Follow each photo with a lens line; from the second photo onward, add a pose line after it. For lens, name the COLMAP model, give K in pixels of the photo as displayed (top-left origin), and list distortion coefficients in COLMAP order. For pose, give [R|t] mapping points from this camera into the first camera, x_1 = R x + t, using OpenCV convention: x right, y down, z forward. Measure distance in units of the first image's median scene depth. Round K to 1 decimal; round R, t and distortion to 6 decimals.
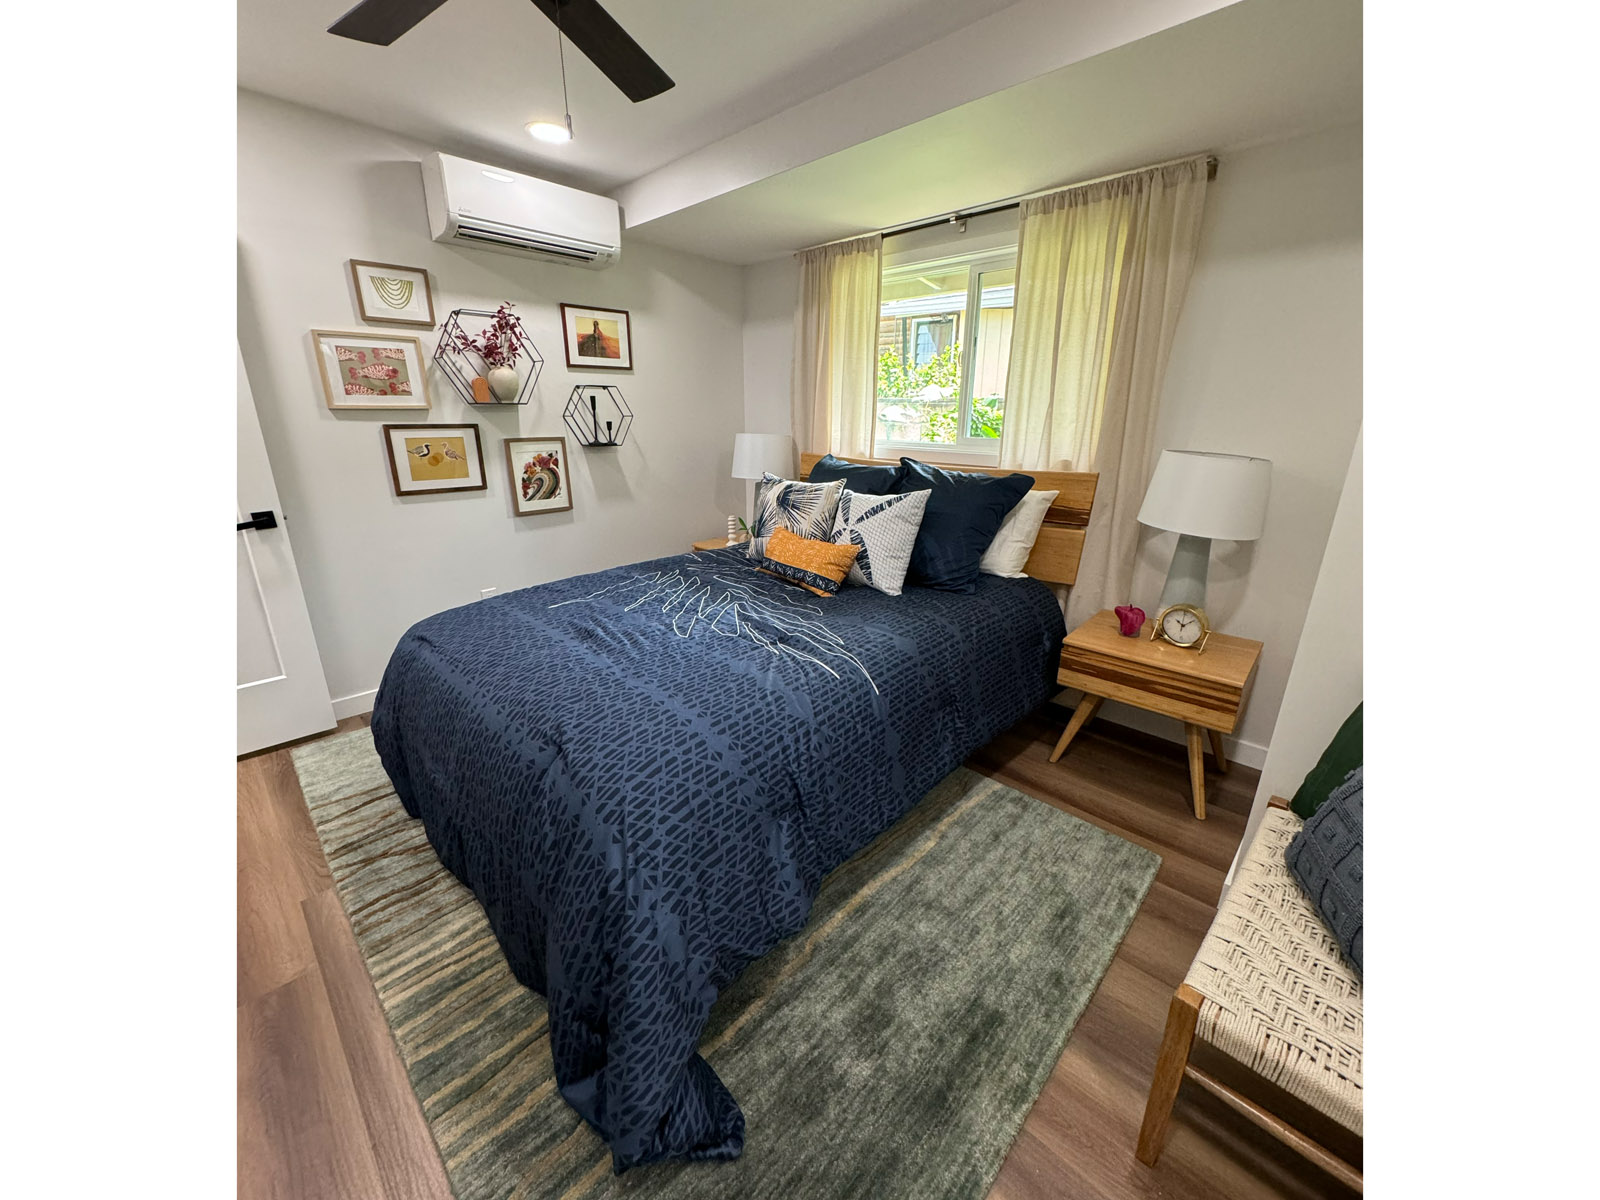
lens RADIAL K [[623.6, 0, 800.0], [0, 623.6, 600.0], [0, 0, 1]] dist [-0.001121, -0.000034]
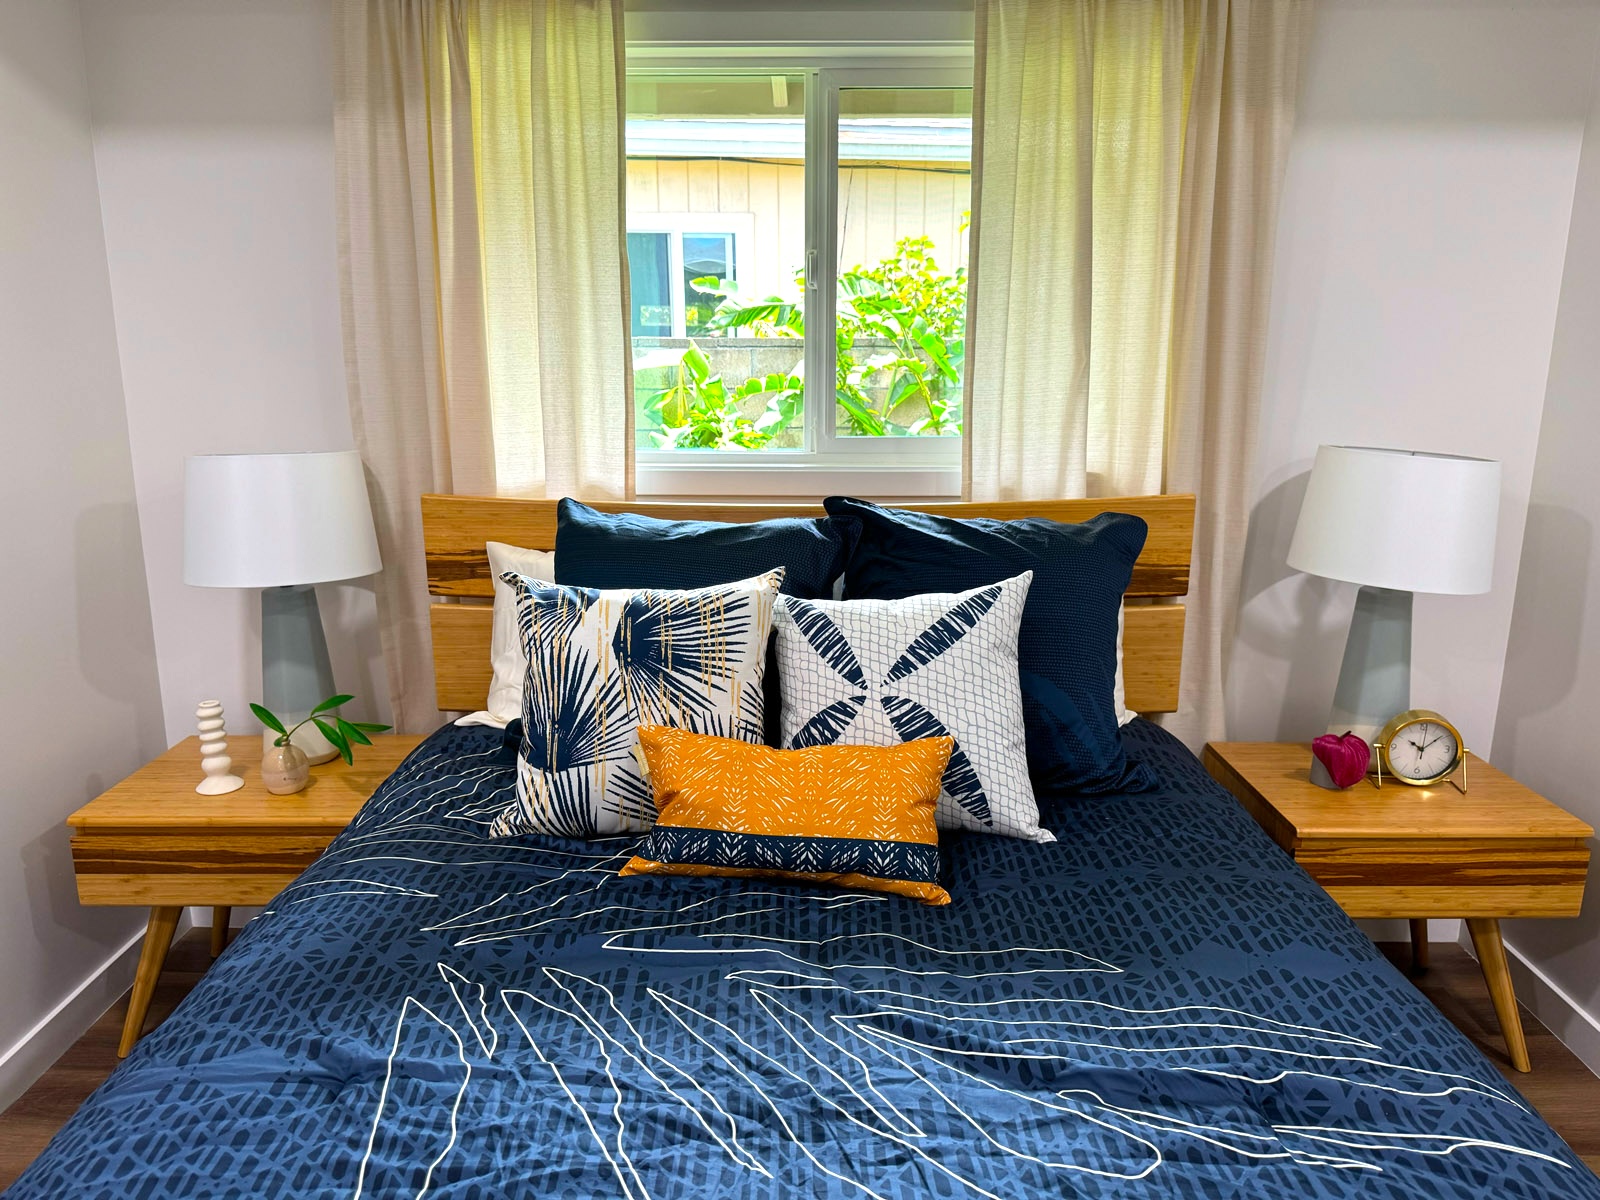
lens RADIAL K [[1157.1, 0, 800.0], [0, 1157.1, 600.0], [0, 0, 1]] dist [0.030396, -0.004702]
pose [[0.726788, -0.156296, 0.668843, -0.433605], [0.207310, 0.978270, 0.003333, -0.188992], [-0.654829, 0.136236, 0.743396, 0.505485]]
